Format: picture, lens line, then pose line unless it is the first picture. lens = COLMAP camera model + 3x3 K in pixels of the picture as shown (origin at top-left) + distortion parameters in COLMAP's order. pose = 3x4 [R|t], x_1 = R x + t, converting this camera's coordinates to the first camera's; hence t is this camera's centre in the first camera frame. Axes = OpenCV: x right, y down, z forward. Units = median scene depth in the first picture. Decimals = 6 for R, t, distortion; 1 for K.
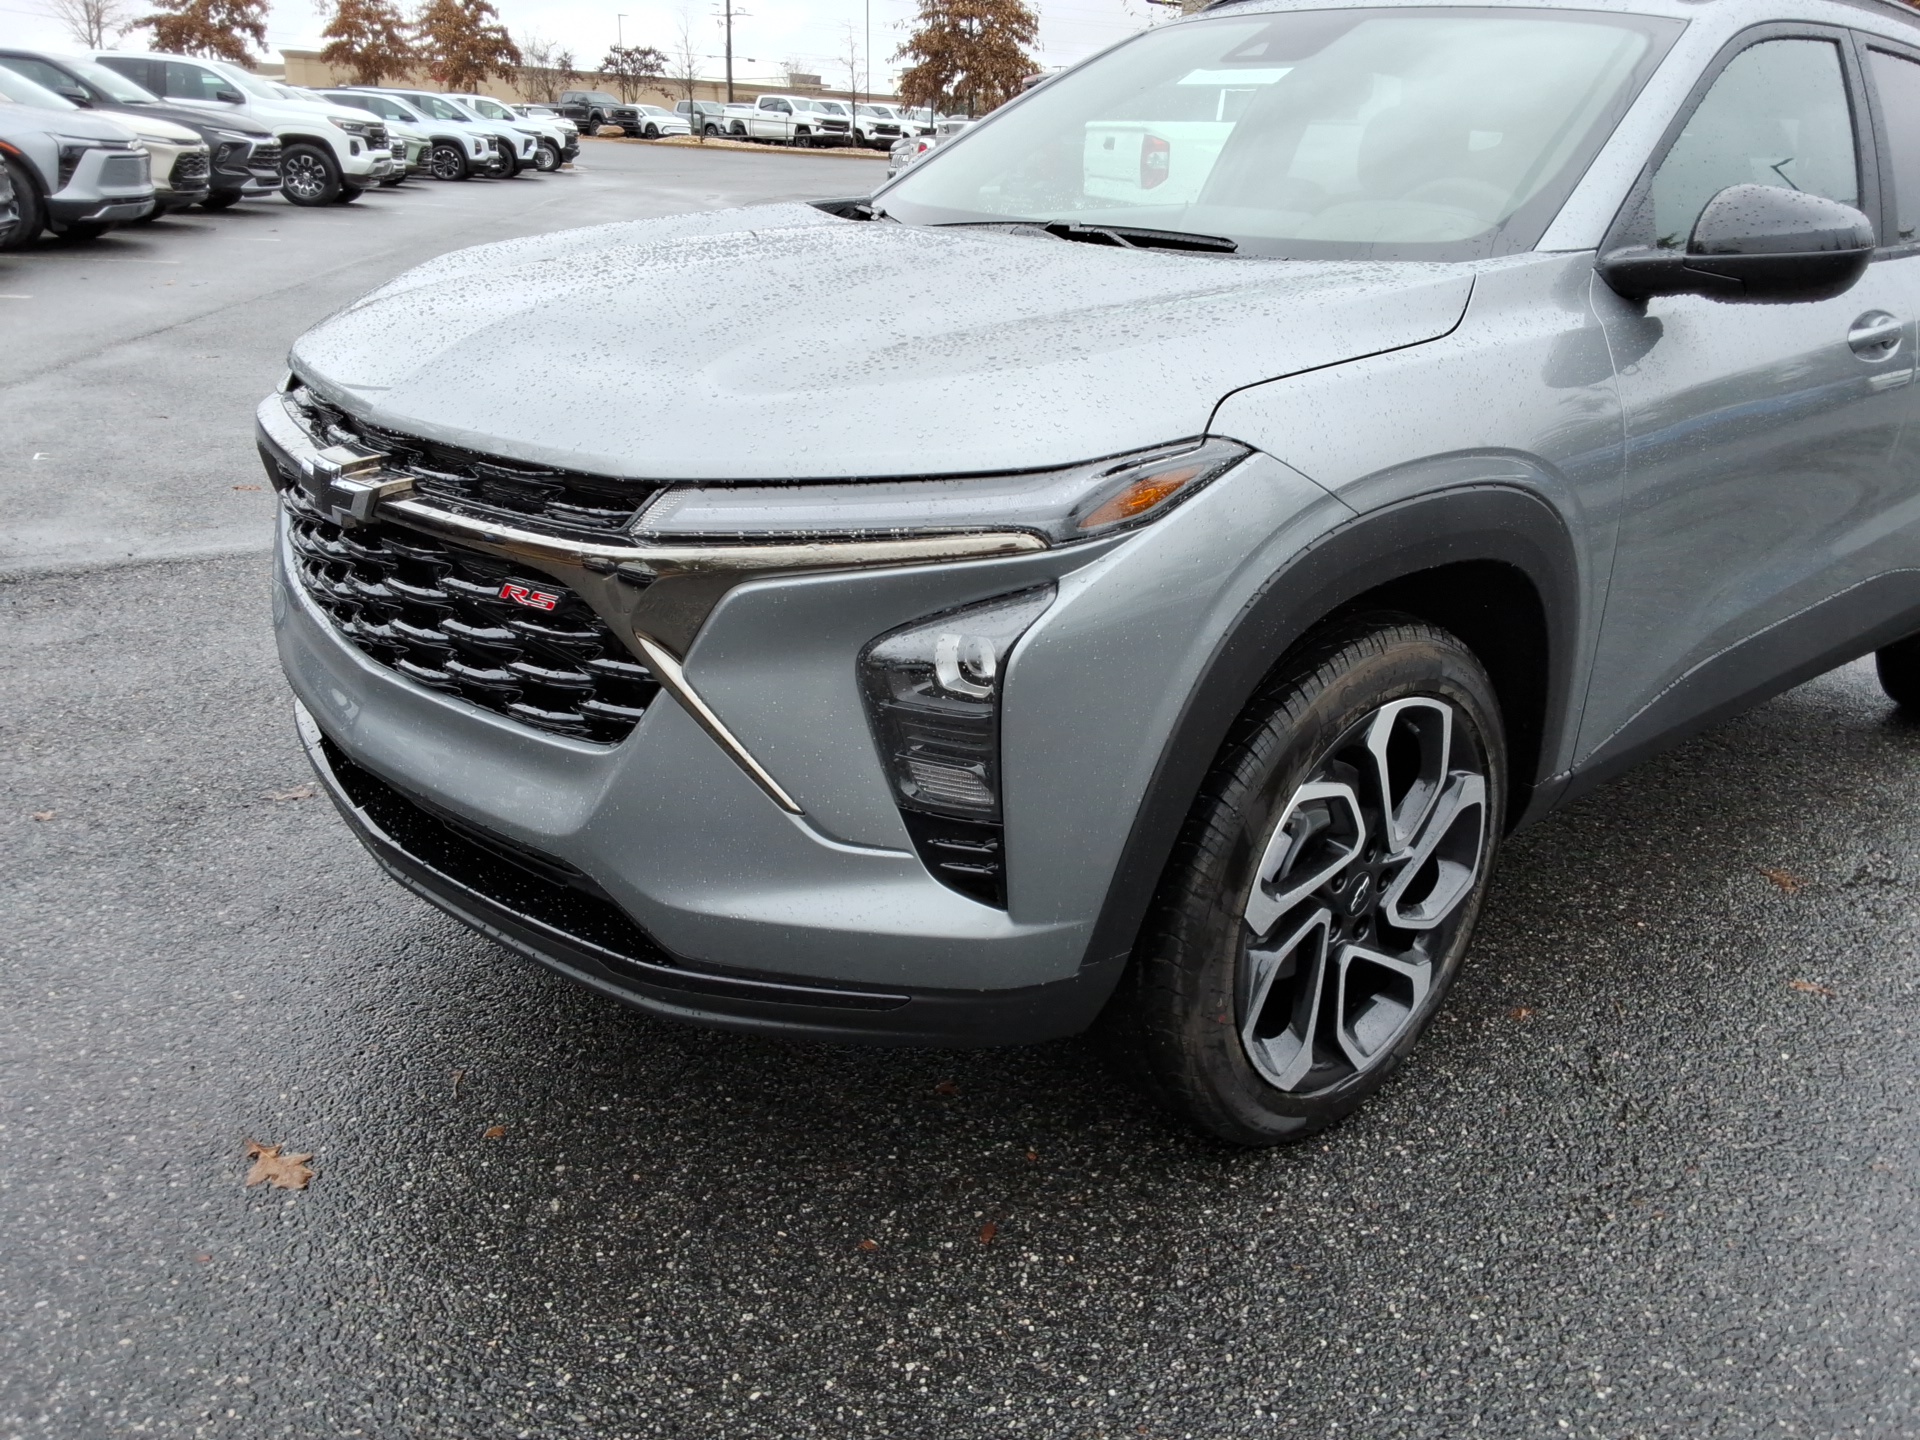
lens RADIAL K [[1544.8, 0, 960.0], [0, 1544.8, 720.0], [0, 0, 1]] dist [-0.000630, -0.013423]
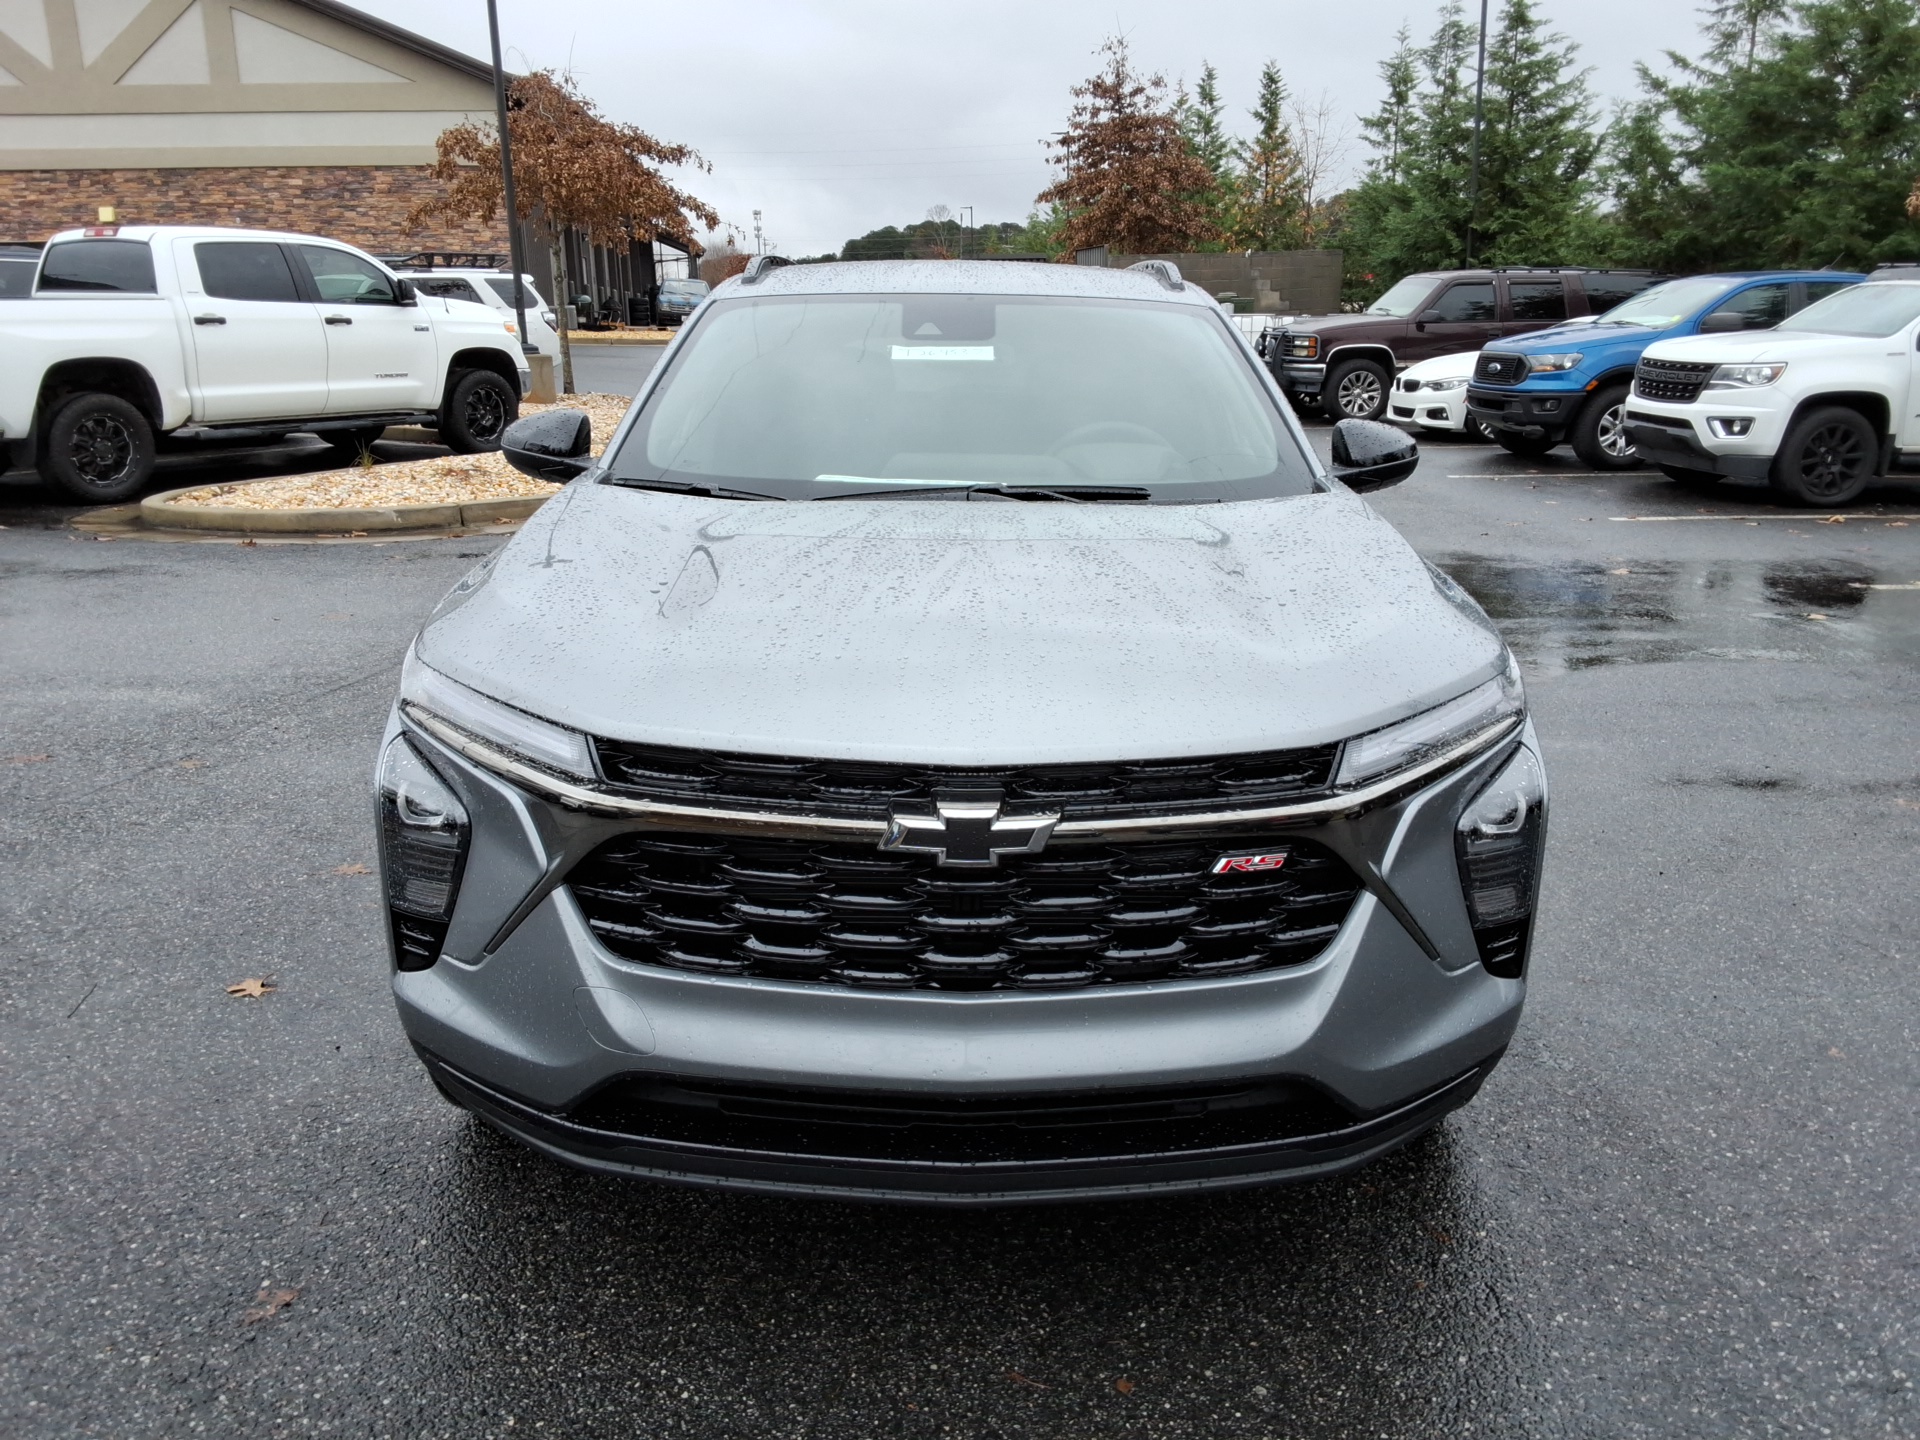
lens RADIAL K [[1544.8, 0, 960.0], [0, 1544.8, 720.0], [0, 0, 1]] dist [-0.000630, -0.013423]
pose [[0.656132, -0.209907, 0.724865, -1.254704], [0.273776, 0.961308, 0.030560, -0.281472], [-0.703233, 0.178399, 0.688213, 0.326895]]
